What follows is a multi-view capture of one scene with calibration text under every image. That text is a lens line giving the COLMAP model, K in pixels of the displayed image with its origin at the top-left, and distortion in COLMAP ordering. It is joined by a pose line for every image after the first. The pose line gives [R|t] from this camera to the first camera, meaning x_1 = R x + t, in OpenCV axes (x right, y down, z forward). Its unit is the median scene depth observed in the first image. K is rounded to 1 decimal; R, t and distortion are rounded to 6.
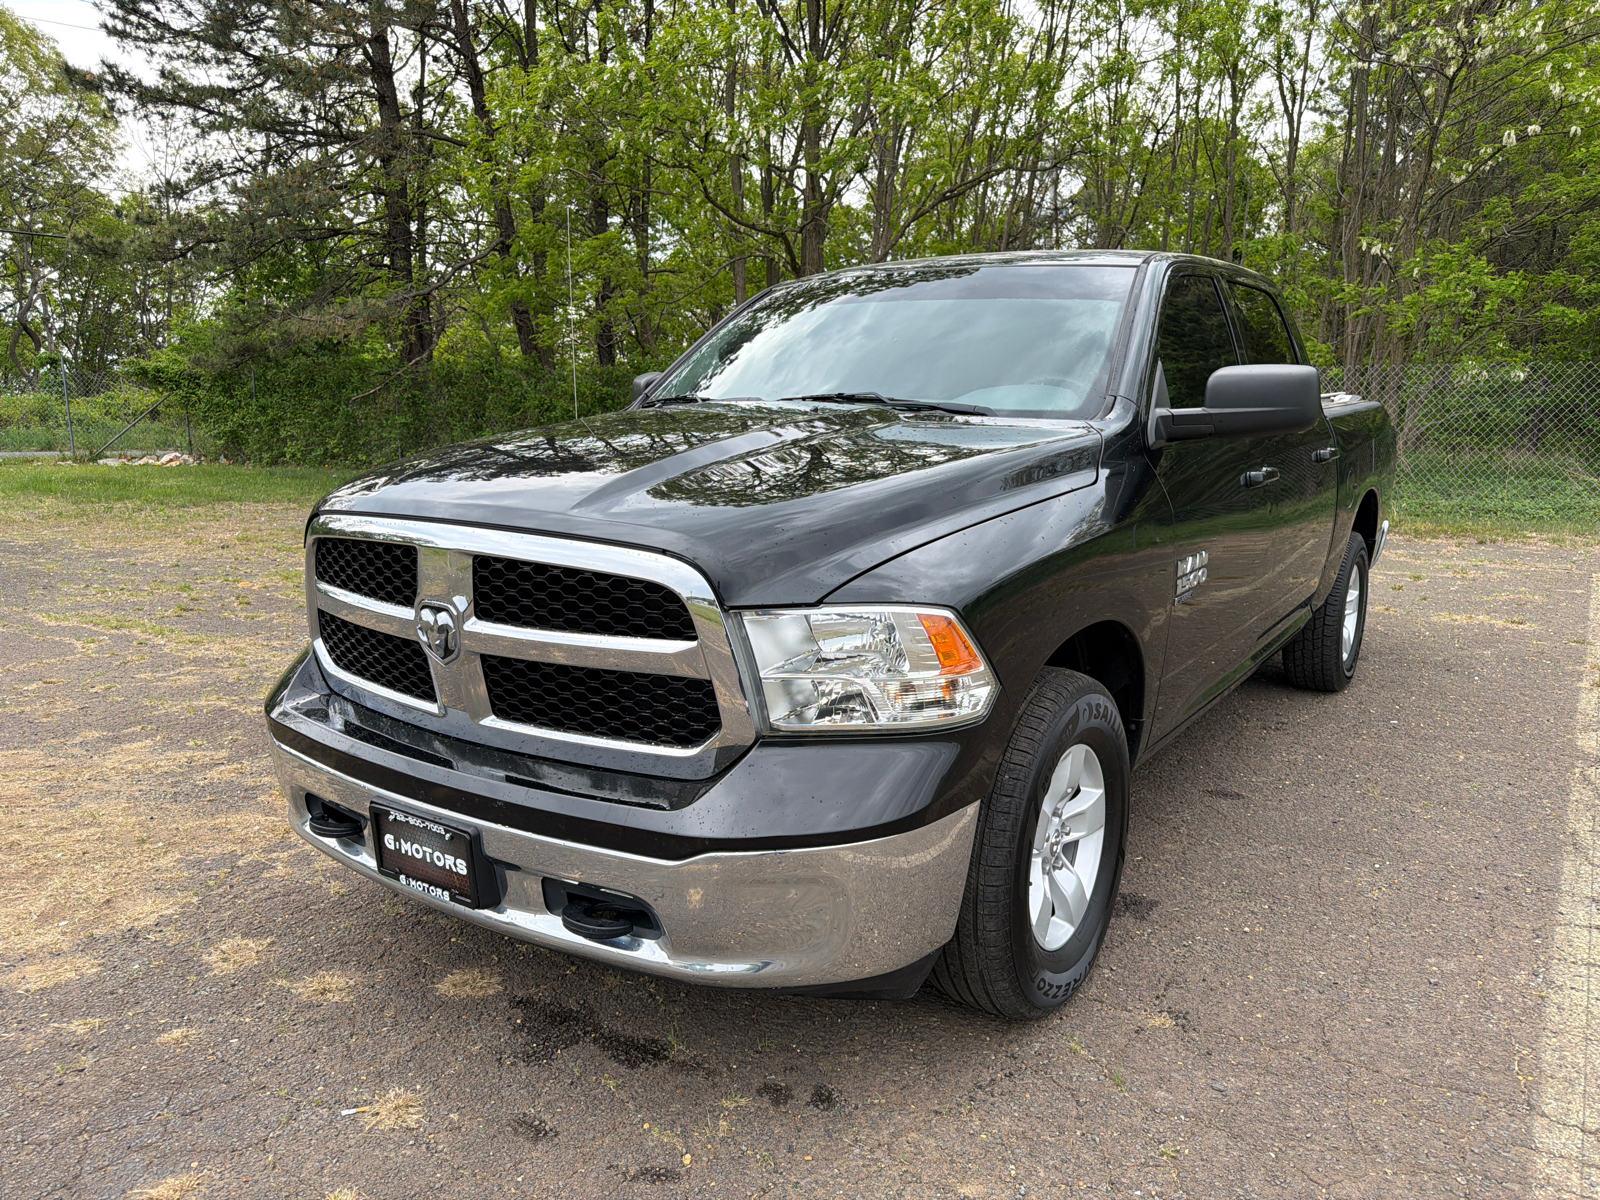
lens RADIAL K [[1151.8, 0, 811.0], [0, 1151.8, 609.2], [0, 0, 1]] dist [0.043755, -0.048222]
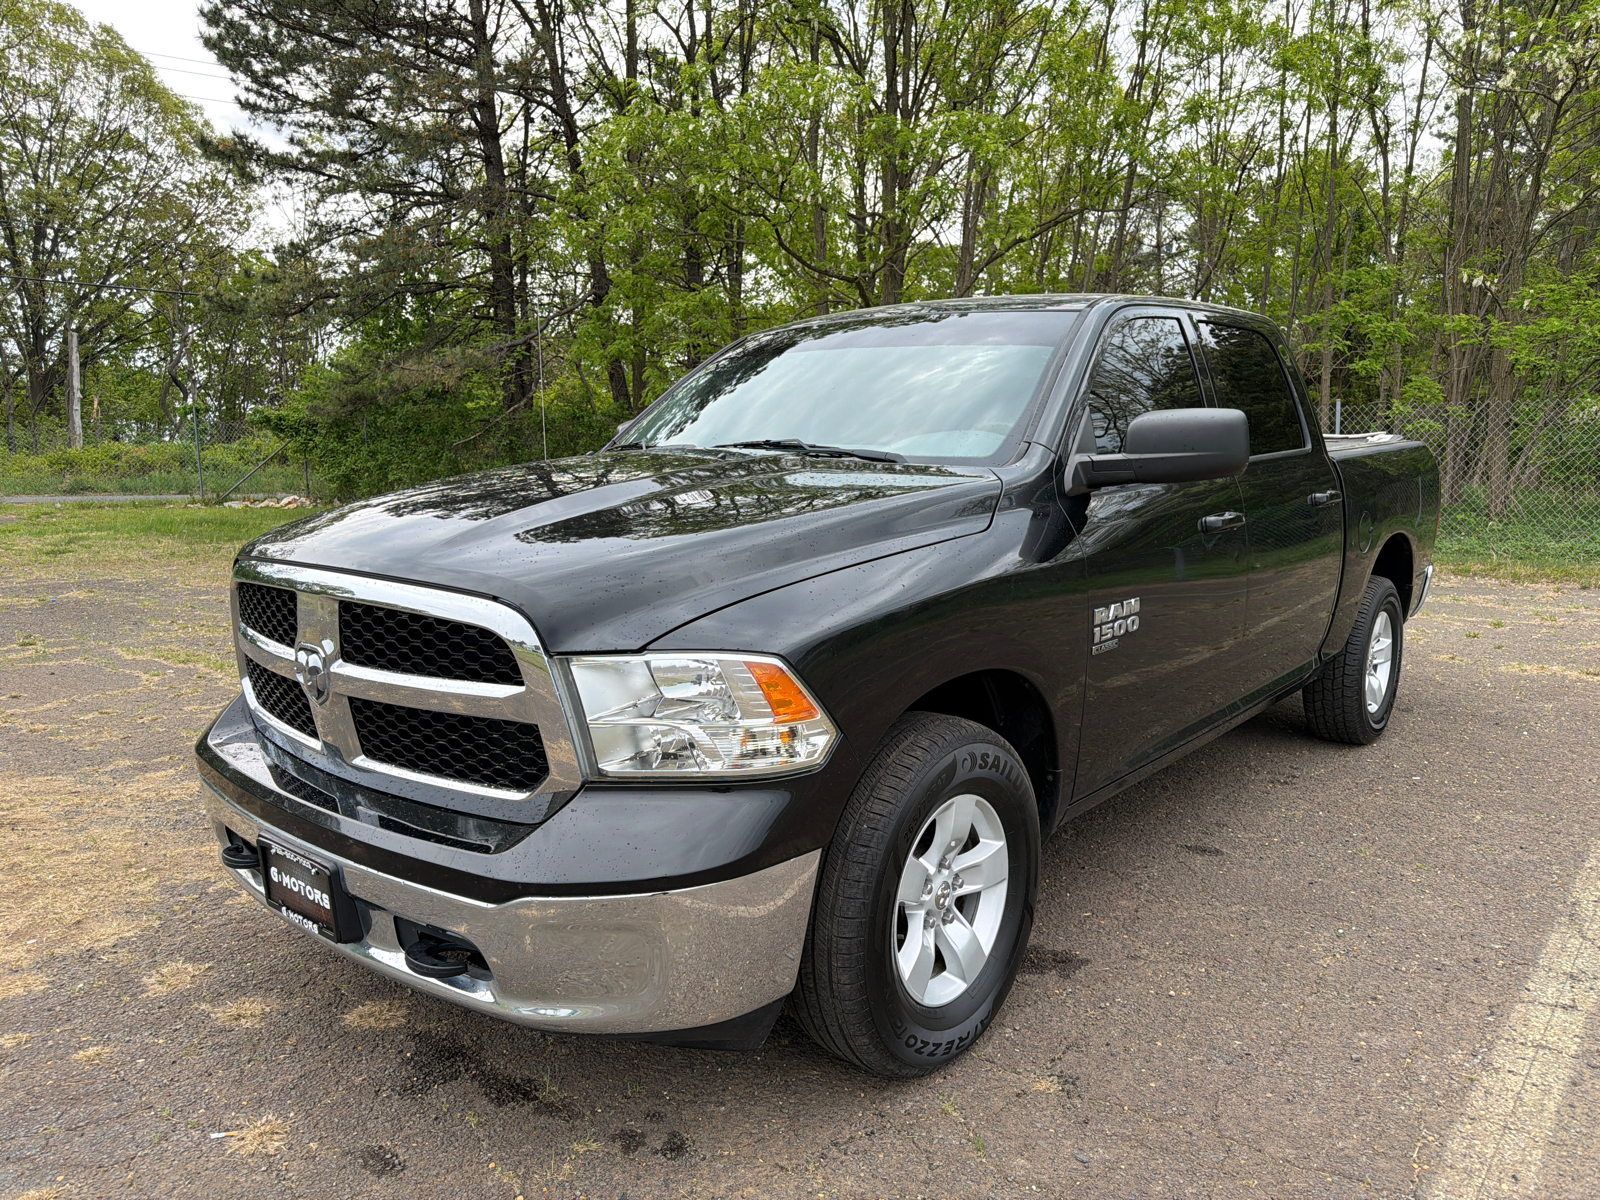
lens RADIAL K [[1151.8, 0, 805.6], [0, 1151.8, 609.9], [0, 0, 1]] dist [0.043755, -0.048222]
pose [[0.994772, 0.007473, -0.101847, 0.175301], [-0.010884, 0.999397, -0.032986, -0.005949], [0.101539, 0.033922, 0.994253, 0.004527]]
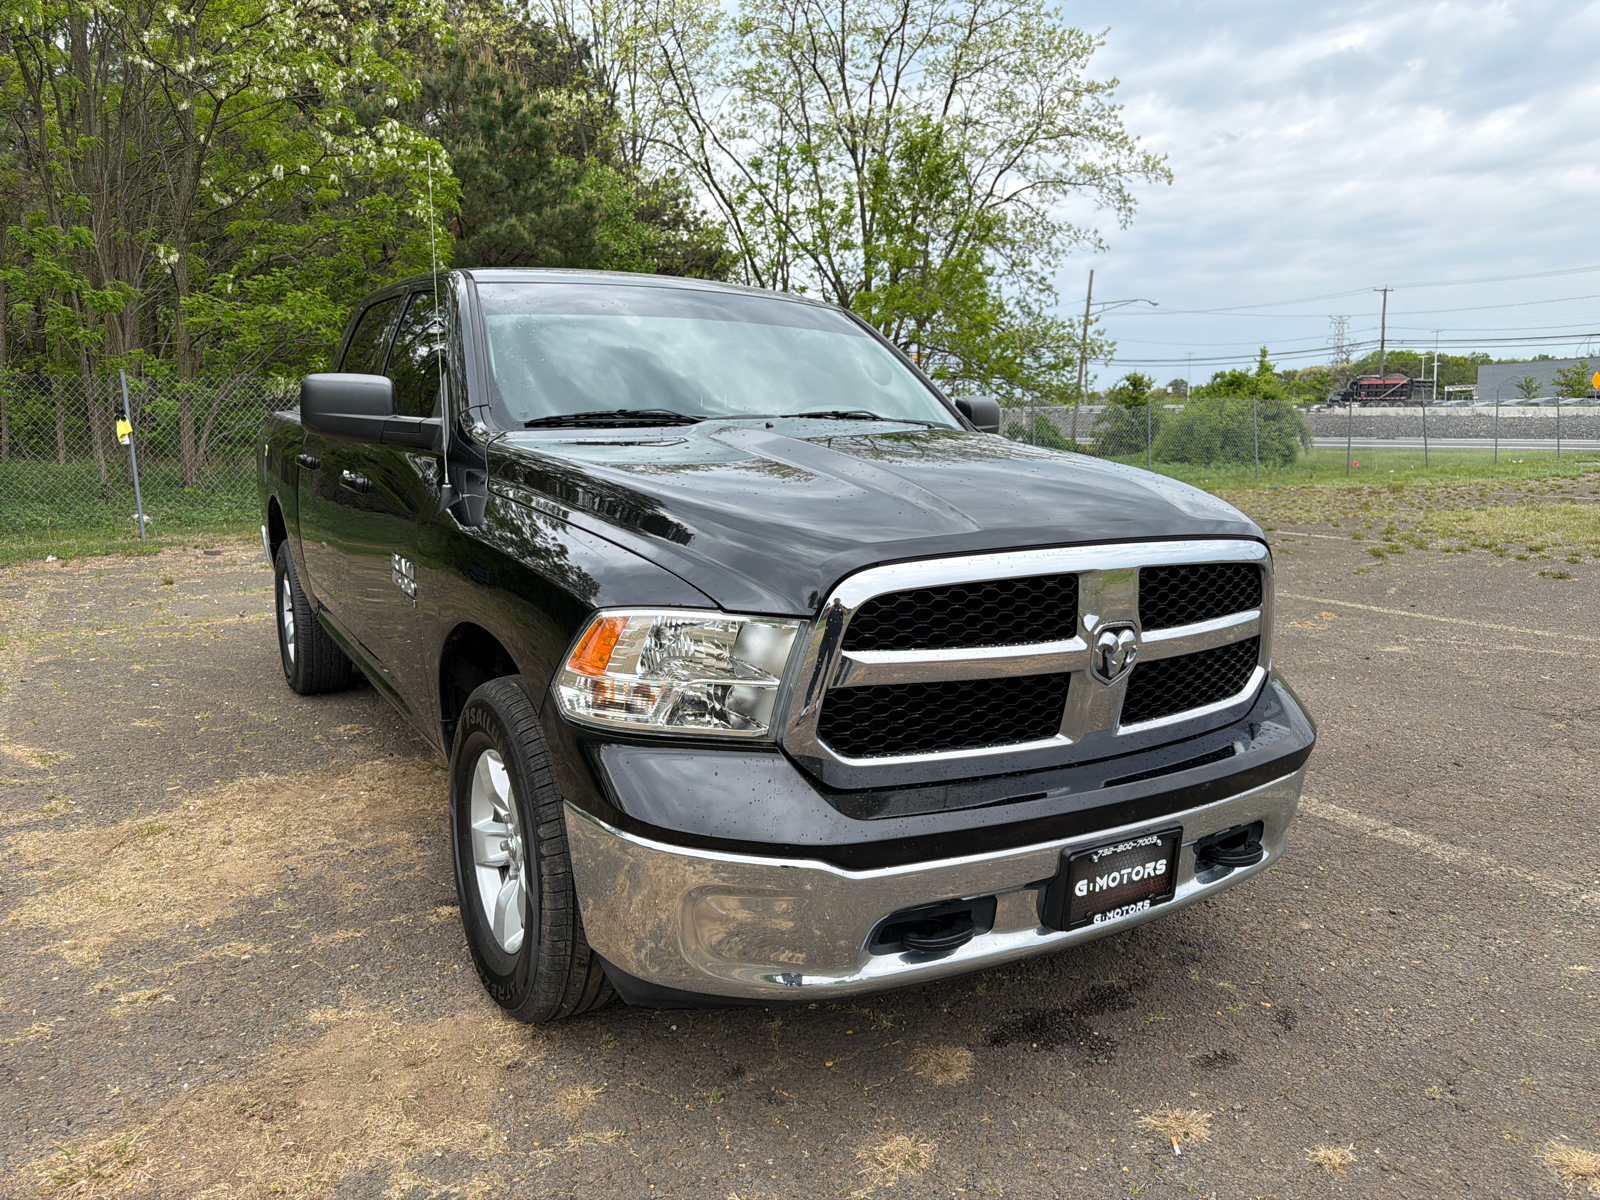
lens RADIAL K [[1151.8, 0, 795.3], [0, 1151.8, 608.5], [0, 0, 1]] dist [0.043755, -0.048222]
pose [[0.383754, -0.142987, 0.912298, -1.042658], [0.150685, 0.984394, 0.090902, -0.117057], [-0.911058, 0.102586, 0.399311, 0.665078]]
